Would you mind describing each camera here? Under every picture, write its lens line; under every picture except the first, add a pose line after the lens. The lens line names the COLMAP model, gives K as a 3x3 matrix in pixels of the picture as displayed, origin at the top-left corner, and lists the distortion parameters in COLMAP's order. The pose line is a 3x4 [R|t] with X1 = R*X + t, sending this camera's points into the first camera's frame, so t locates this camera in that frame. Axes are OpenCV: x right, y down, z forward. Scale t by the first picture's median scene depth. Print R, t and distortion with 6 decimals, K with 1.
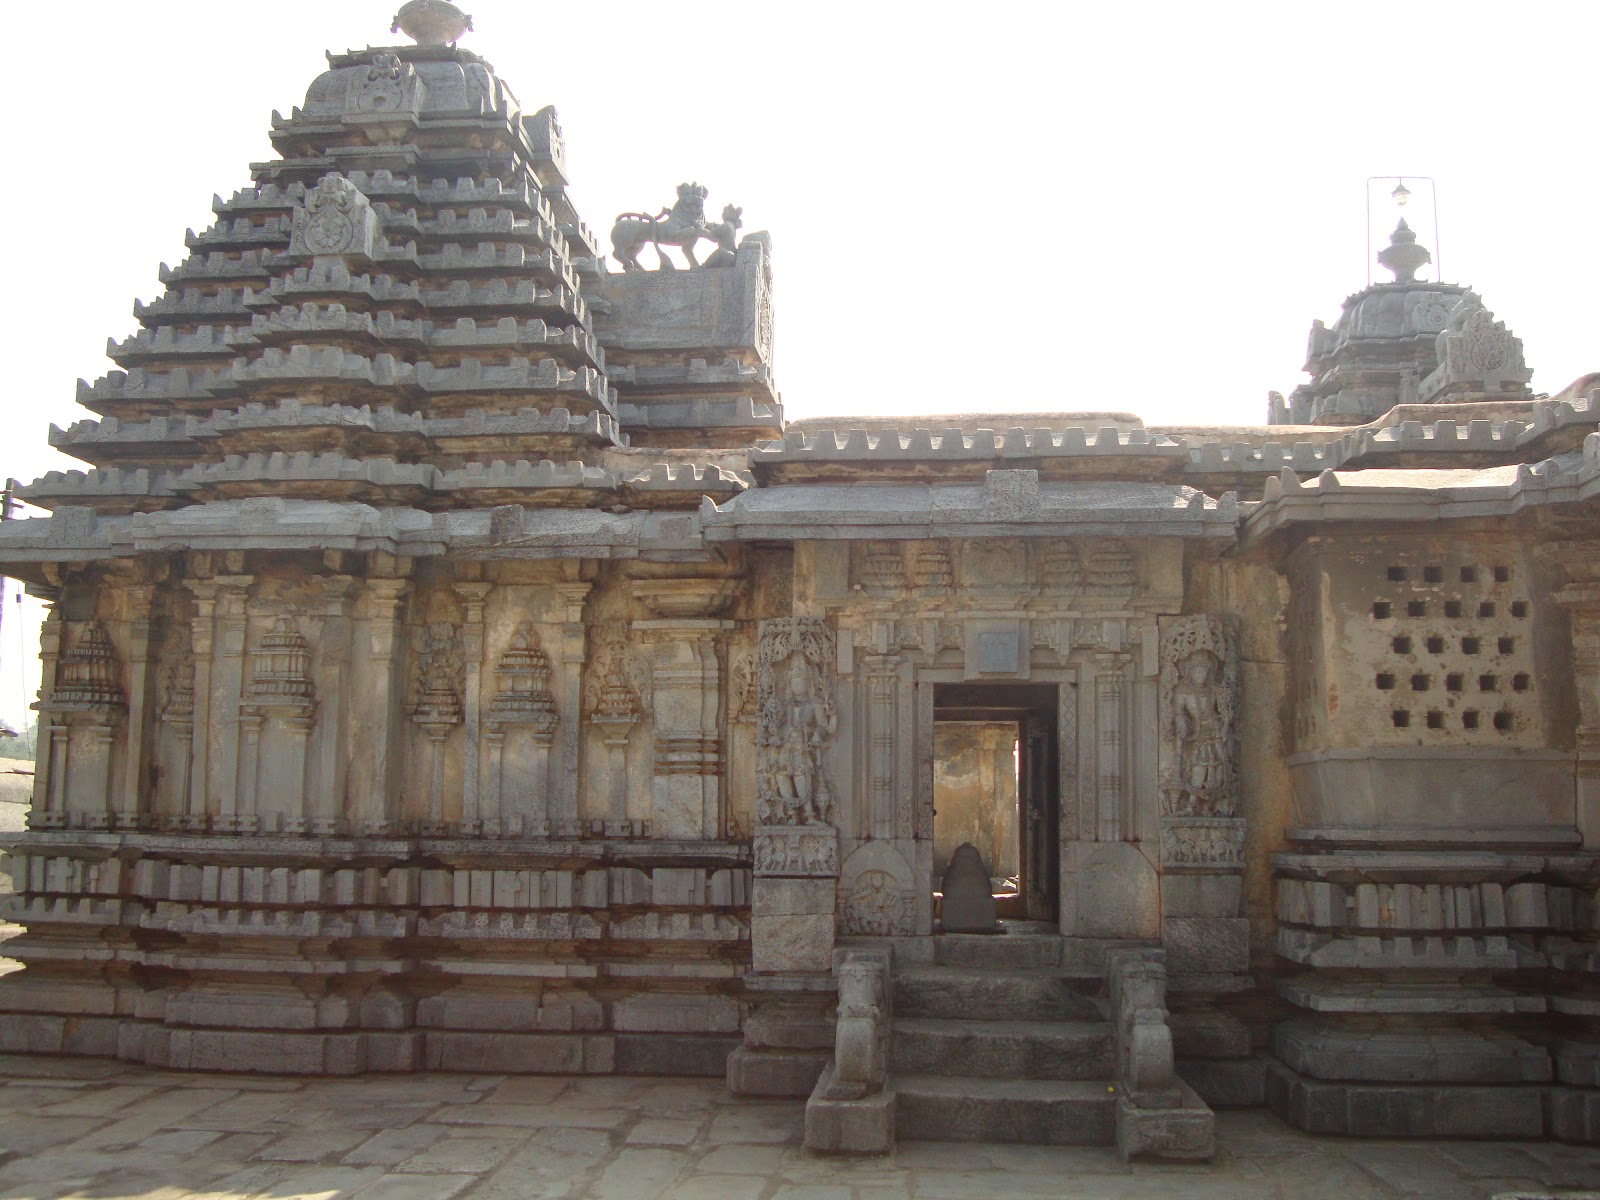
lens RADIAL K [[1669.4, 0, 800.0], [0, 1669.4, 600.0], [0, 0, 1]] dist [-0.138746, 0.136259]
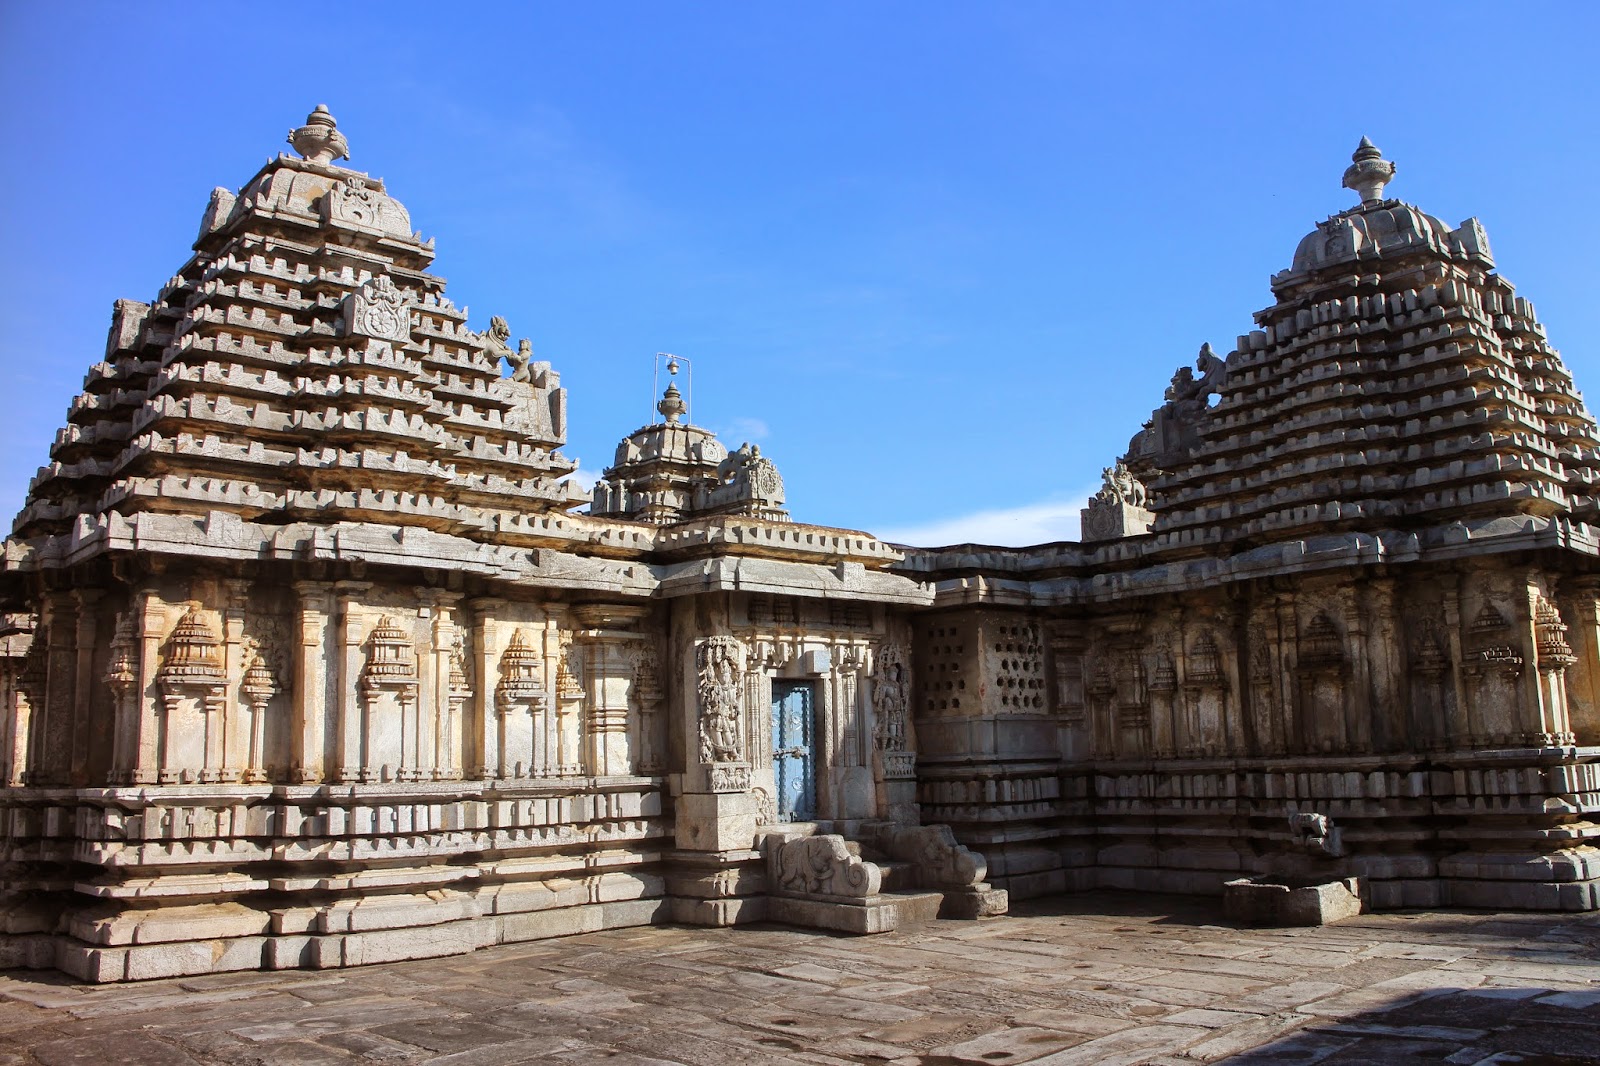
lens RADIAL K [[1317.4, 0, 835.9], [0, 1317.4, 528.9], [0, 0, 1]] dist [-0.182106, 0.166336]
pose [[0.671170, 0.100542, 0.734453, -0.854756], [-0.061159, 0.994892, -0.080305, 0.002494], [-0.738776, 0.008979, 0.673891, 0.038317]]
